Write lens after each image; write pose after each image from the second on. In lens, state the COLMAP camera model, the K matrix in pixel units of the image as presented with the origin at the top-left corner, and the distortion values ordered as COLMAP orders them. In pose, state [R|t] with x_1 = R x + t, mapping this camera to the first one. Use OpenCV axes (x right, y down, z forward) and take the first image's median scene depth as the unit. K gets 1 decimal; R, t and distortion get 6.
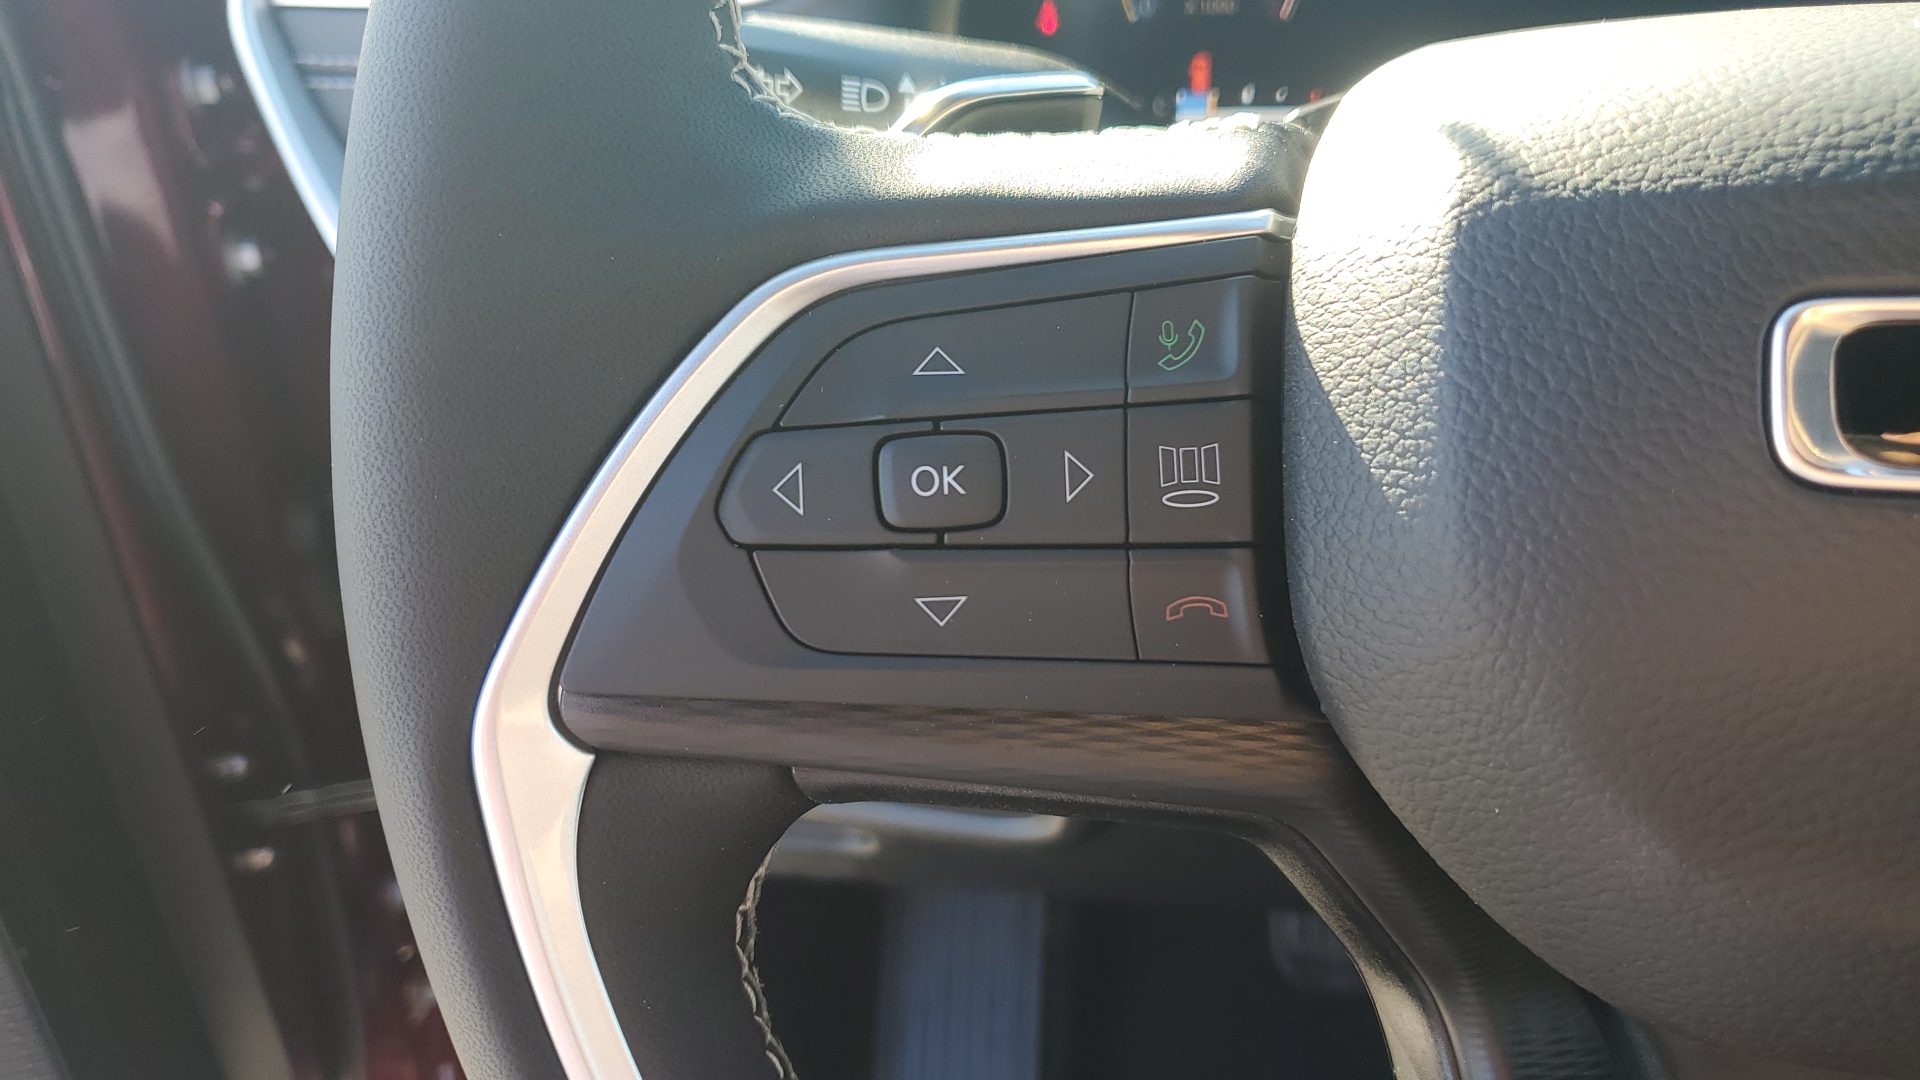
lens RADIAL K [[1524.4, 0, 960.0], [0, 1524.4, 540.0], [0, 0, 1]] dist [0.001992, 0.004292]
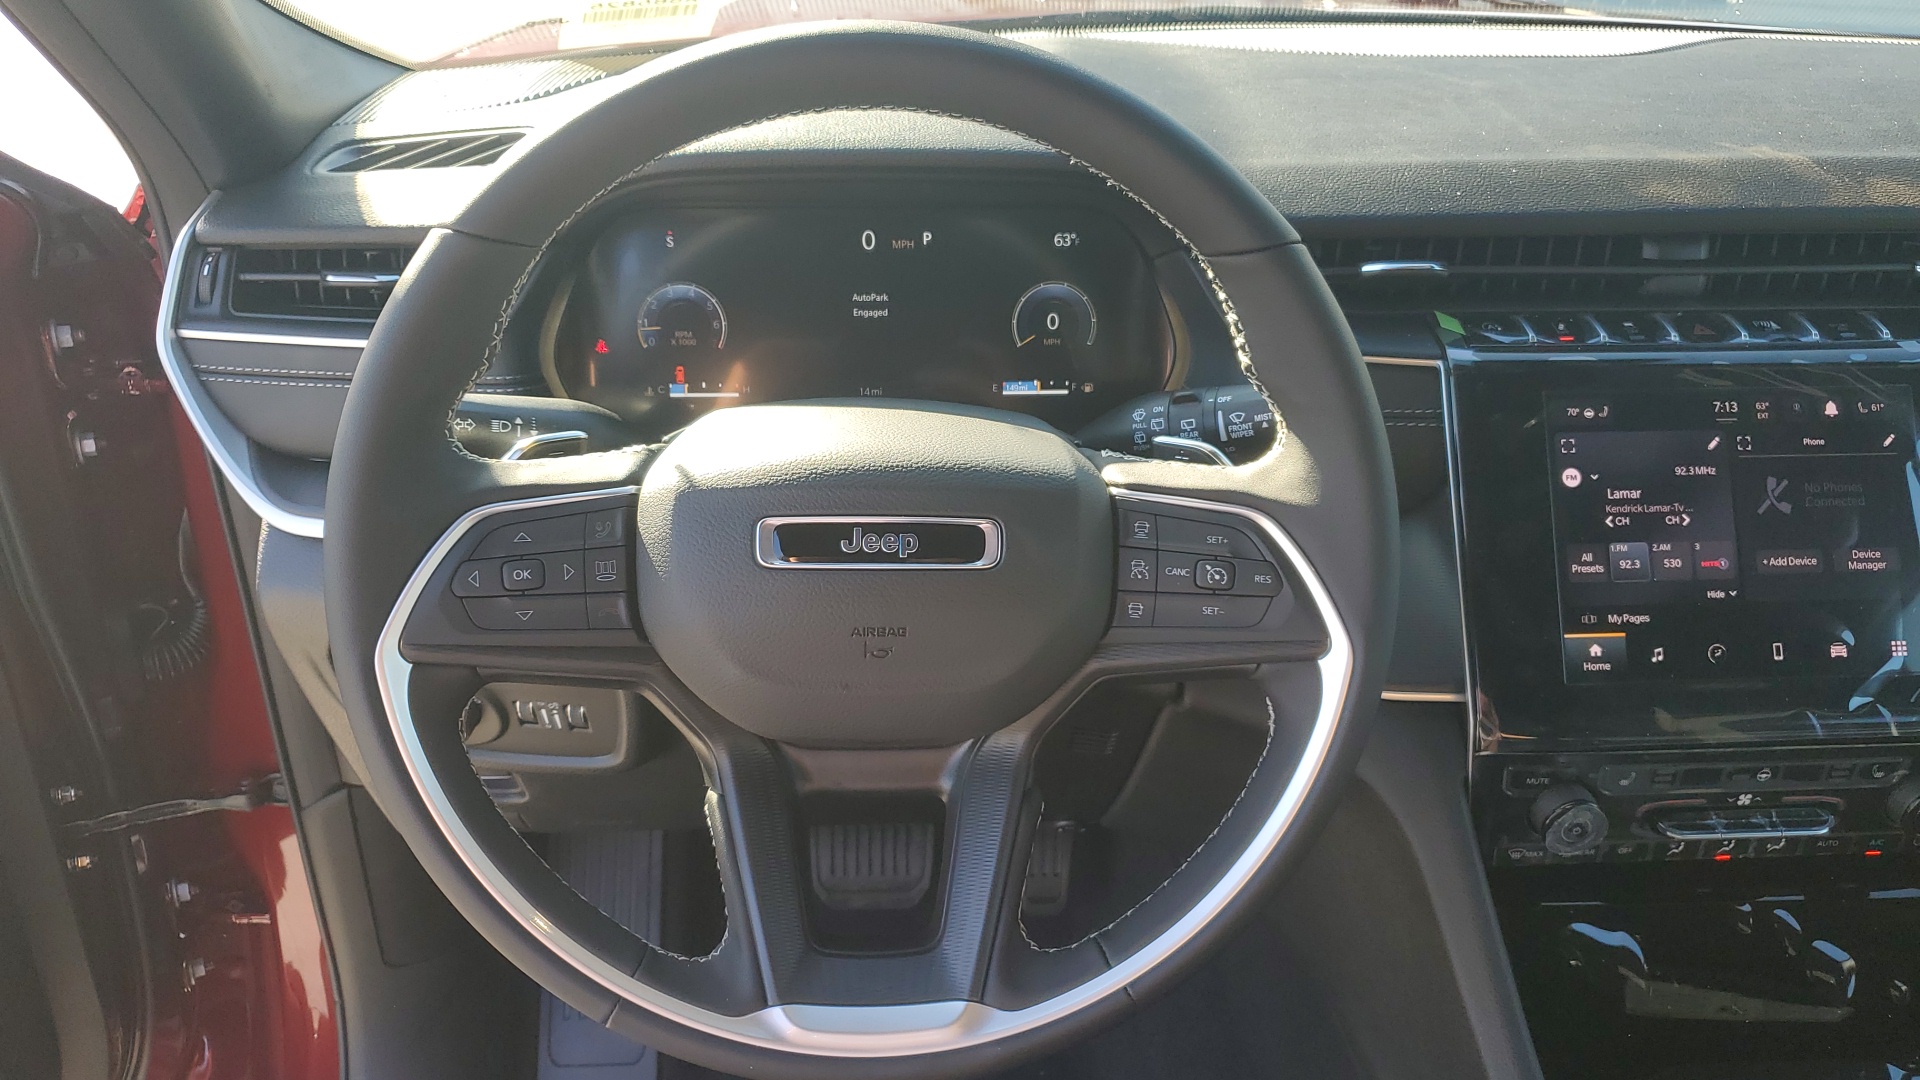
lens RADIAL K [[1524.4, 0, 960.0], [0, 1524.4, 540.0], [0, 0, 1]] dist [0.001992, 0.004292]
pose [[0.979164, -0.024697, 0.201562, 0.234141], [0.038395, 0.997189, -0.064335, 0.125871], [-0.199407, 0.070733, 0.977361, -2.245978]]
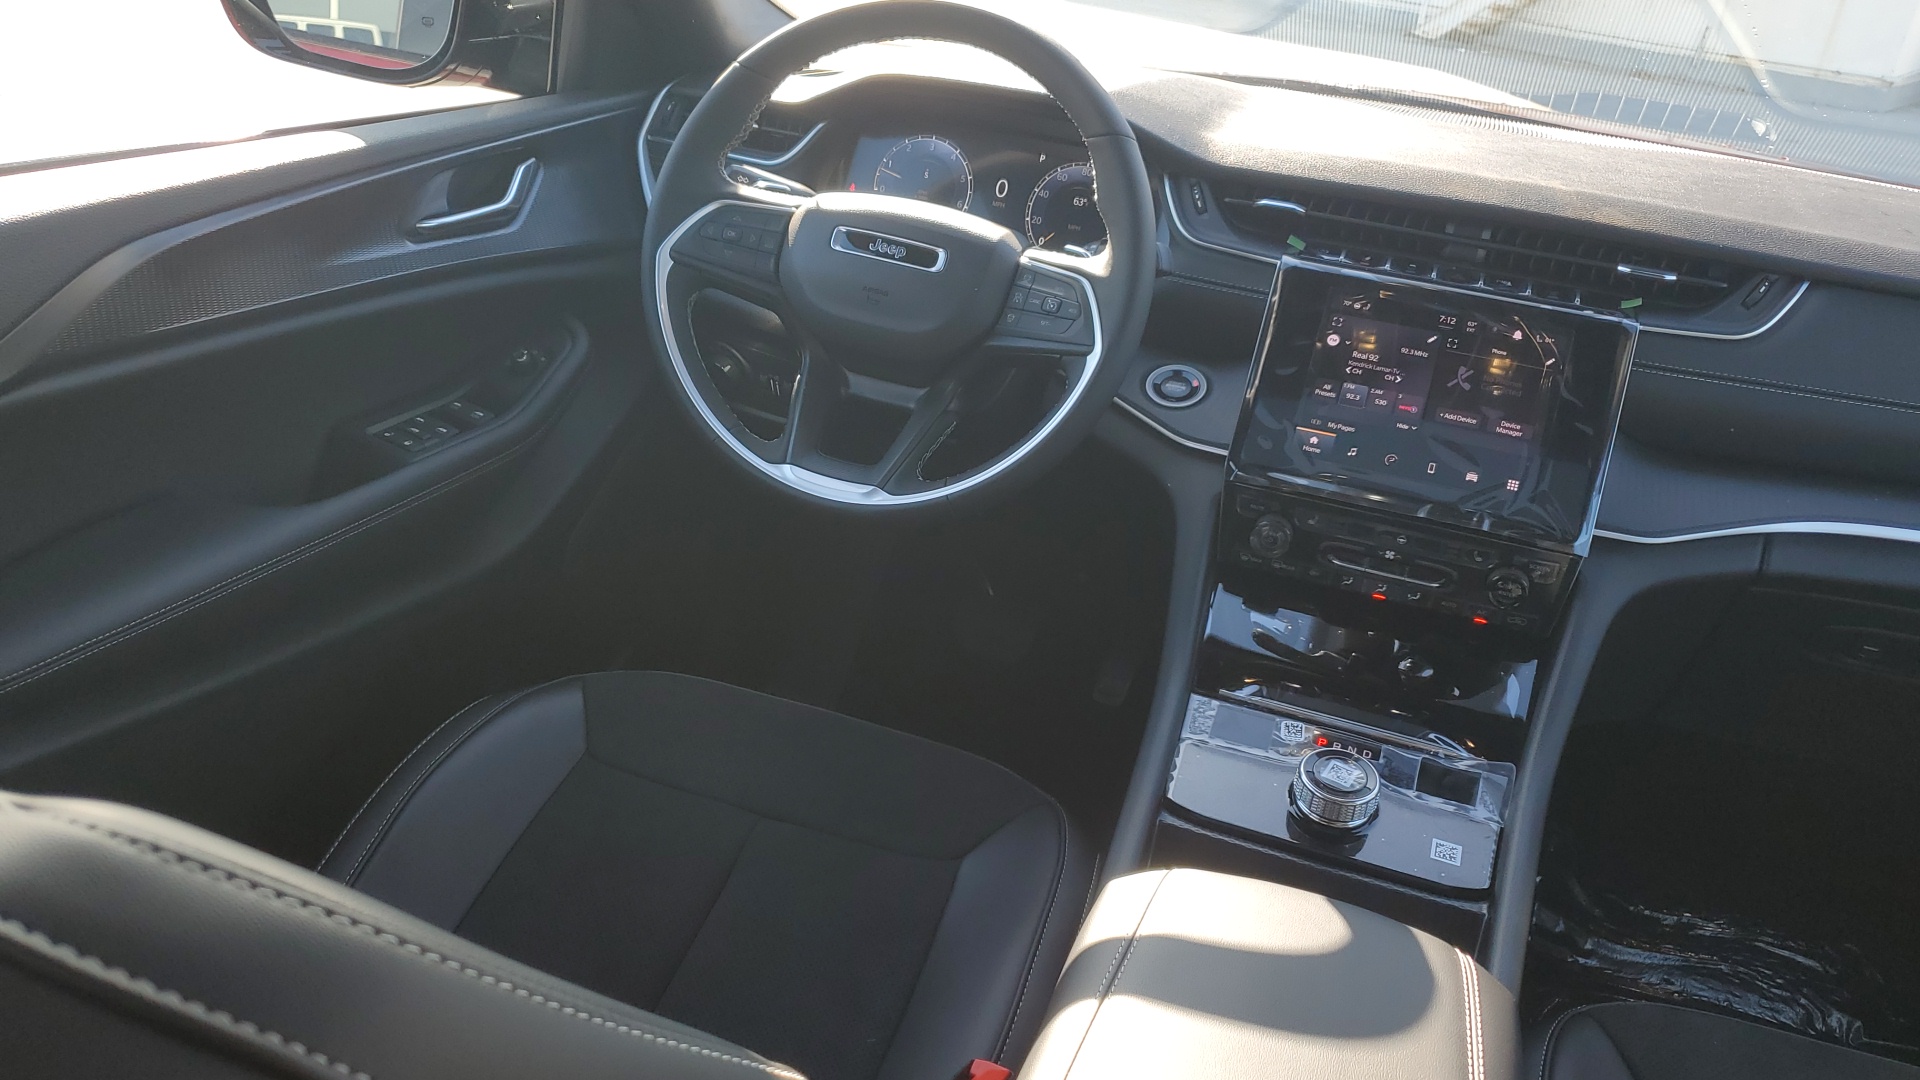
lens RADIAL K [[1518.7, 0, 955.1], [0, 1518.7, 566.3], [0, 0, 1]] dist [0.091552, -0.223235]
pose [[0.962815, 0.236585, -0.130438, 2.090551], [-0.249234, 0.964166, -0.090918, 1.684417], [0.104254, 0.120046, 0.987279, -5.181515]]
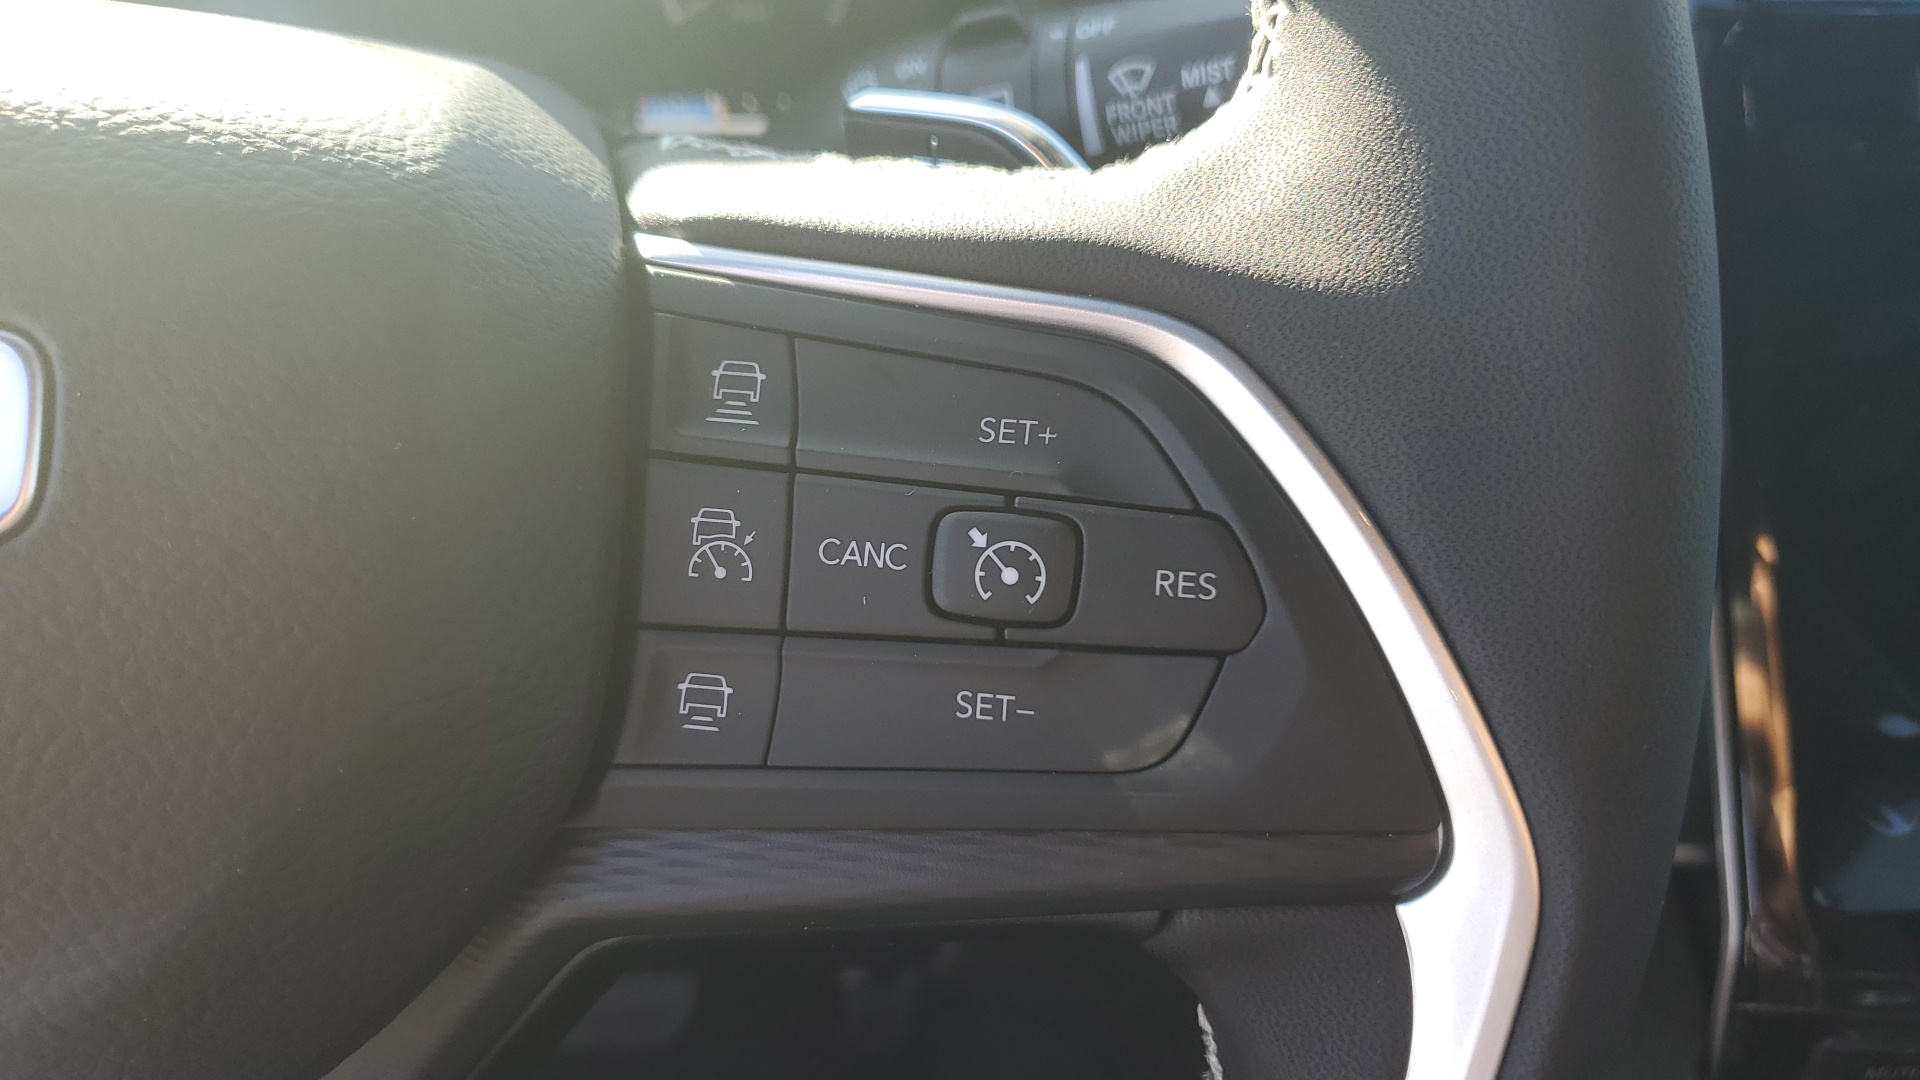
lens RADIAL K [[1524.4, 0, 960.0], [0, 1524.4, 540.0], [0, 0, 1]] dist [0.001992, 0.004292]
pose [[0.975121, -0.029847, 0.219654, 1.207275], [0.033678, 0.999339, -0.013718, 0.008276], [-0.219099, 0.020774, 0.975481, -0.000468]]
